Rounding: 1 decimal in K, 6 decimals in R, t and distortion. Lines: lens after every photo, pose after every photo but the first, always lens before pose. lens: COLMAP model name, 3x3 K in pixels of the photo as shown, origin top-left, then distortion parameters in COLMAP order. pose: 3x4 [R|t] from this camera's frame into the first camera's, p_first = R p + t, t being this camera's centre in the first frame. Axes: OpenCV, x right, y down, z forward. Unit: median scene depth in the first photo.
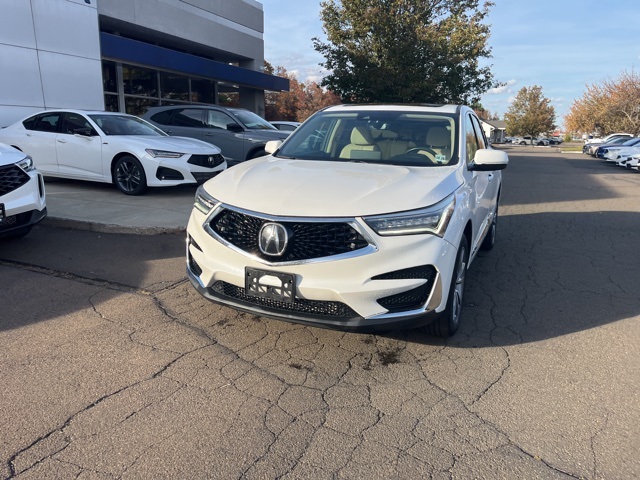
lens RADIAL K [[482.8, 0, 320.0], [0, 482.8, 231.3], [0, 0, 1]] dist [0.075882, -0.097276]
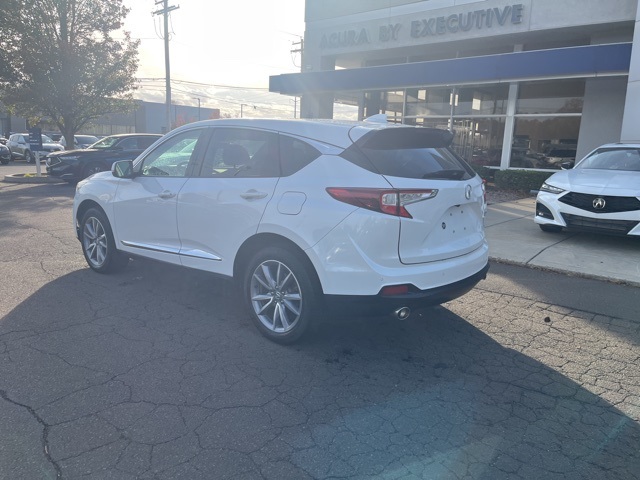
lens RADIAL K [[482.8, 0, 317.0], [0, 482.8, 229.9], [0, 0, 1]] dist [0.075882, -0.097276]
pose [[-0.290826, 0.131953, -0.947633, 1.223130], [-0.230823, 0.951513, 0.203332, -0.319937], [0.928515, 0.277870, -0.246267, 1.596152]]
